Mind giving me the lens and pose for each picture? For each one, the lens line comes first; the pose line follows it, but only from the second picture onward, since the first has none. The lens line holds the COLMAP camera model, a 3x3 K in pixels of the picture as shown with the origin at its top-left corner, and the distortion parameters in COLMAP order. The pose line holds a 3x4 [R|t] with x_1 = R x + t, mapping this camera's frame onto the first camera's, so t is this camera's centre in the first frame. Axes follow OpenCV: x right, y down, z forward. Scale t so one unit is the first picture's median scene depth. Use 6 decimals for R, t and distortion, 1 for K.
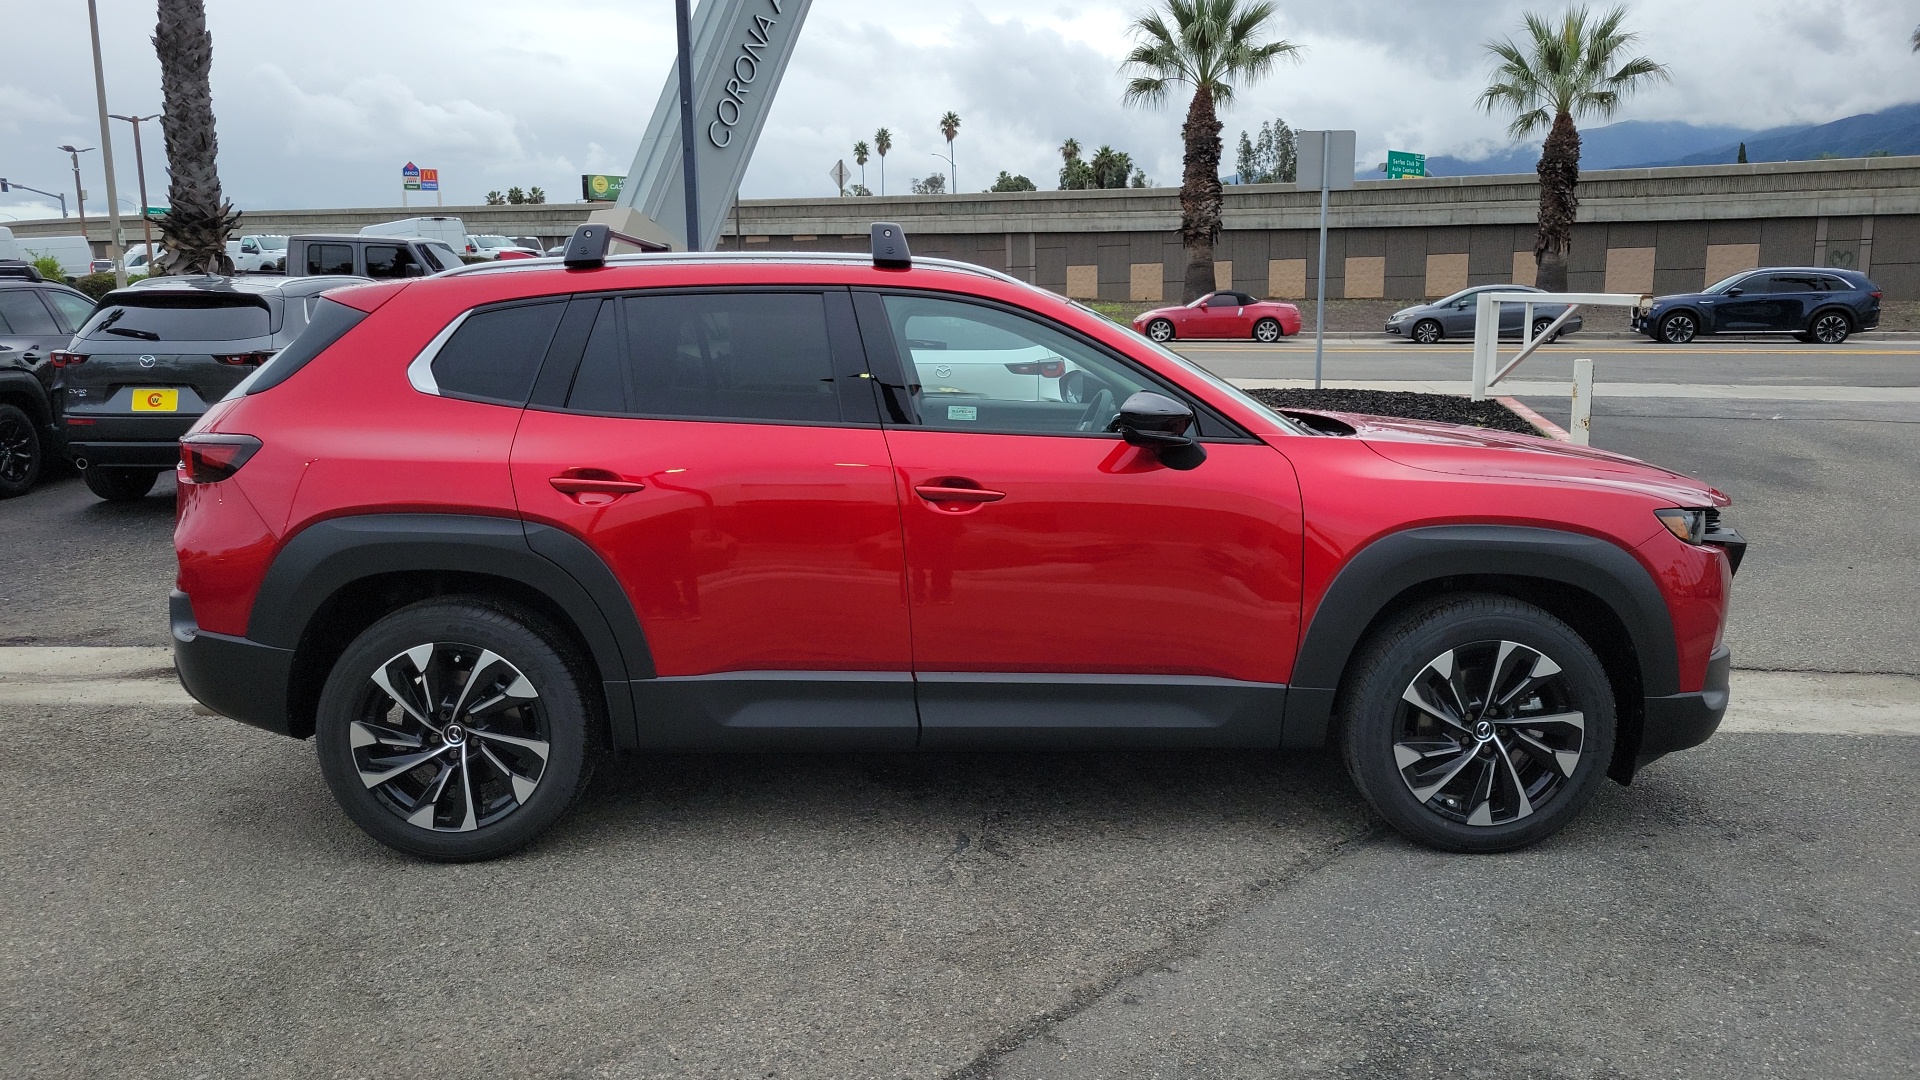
lens RADIAL K [[1449.9, 0, 966.0], [0, 1449.9, 546.4], [0, 0, 1]] dist [0.044216, -0.018707]
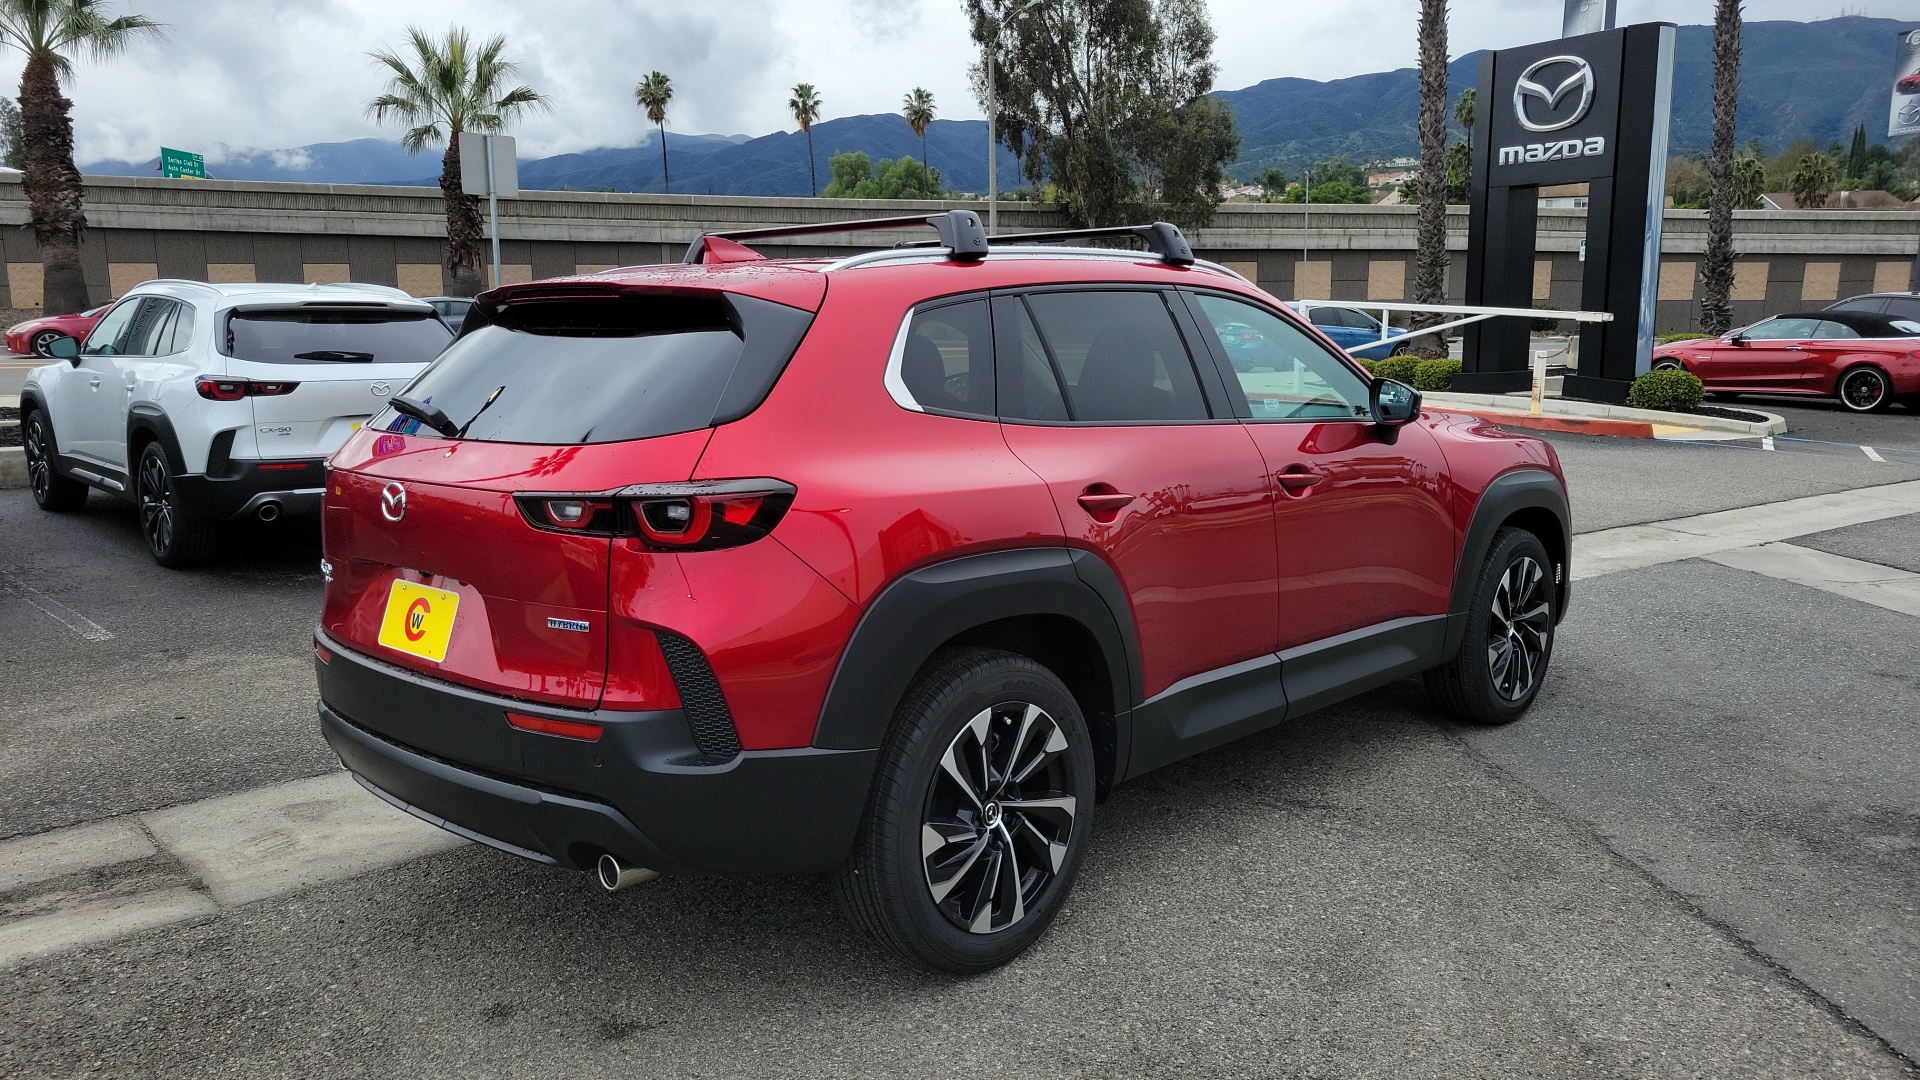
lens RADIAL K [[1449.9, 0, 954.6], [0, 1449.9, 540.7], [0, 0, 1]] dist [0.044216, -0.018707]
pose [[0.705181, -0.107836, 0.700779, -0.933199], [0.116792, 0.992532, 0.035206, -0.058385], [-0.699342, 0.057019, 0.712509, 0.411702]]
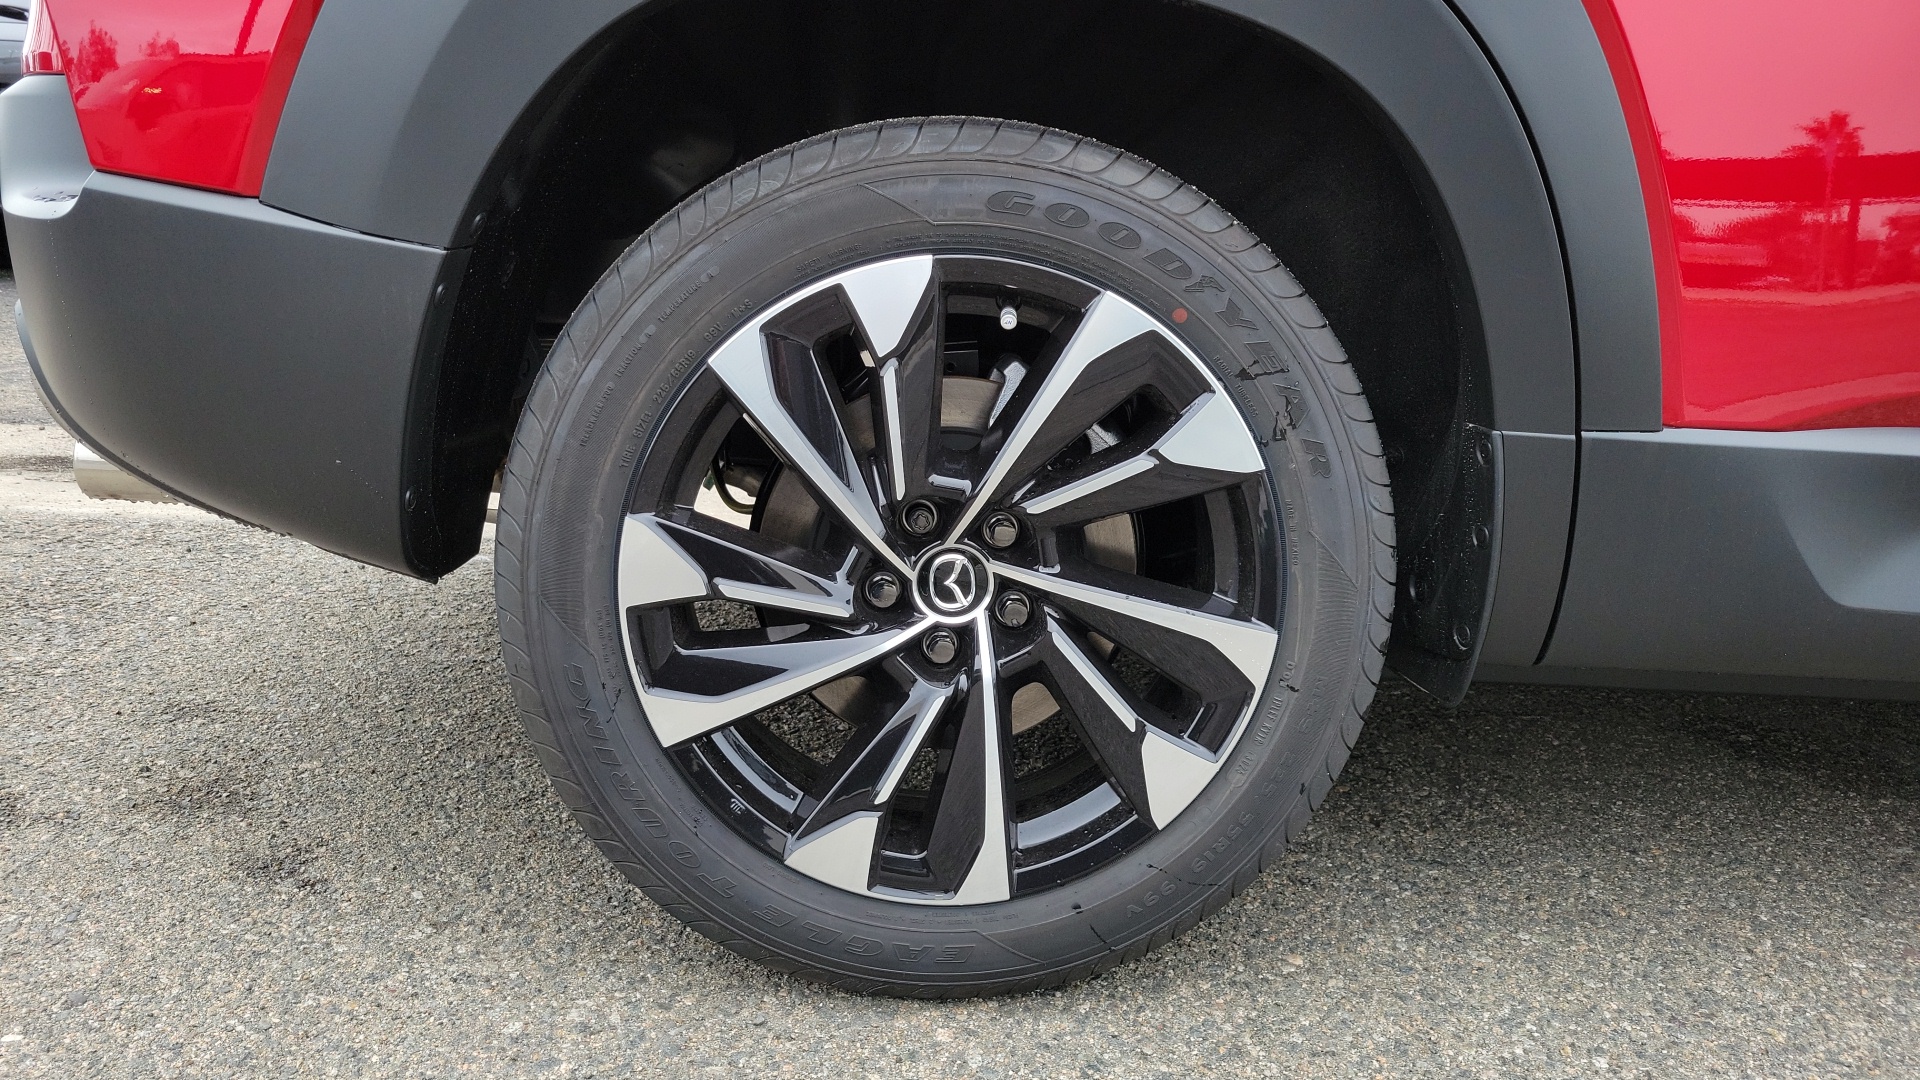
lens RADIAL K [[1449.9, 0, 964.5], [0, 1449.9, 544.4], [0, 0, 1]] dist [0.044216, -0.018707]
pose [[0.997166, 0.060229, 0.045082, -0.362277], [-0.062386, 0.996893, 0.048084, 0.106678], [-0.042046, -0.050760, 0.997825, 0.703217]]
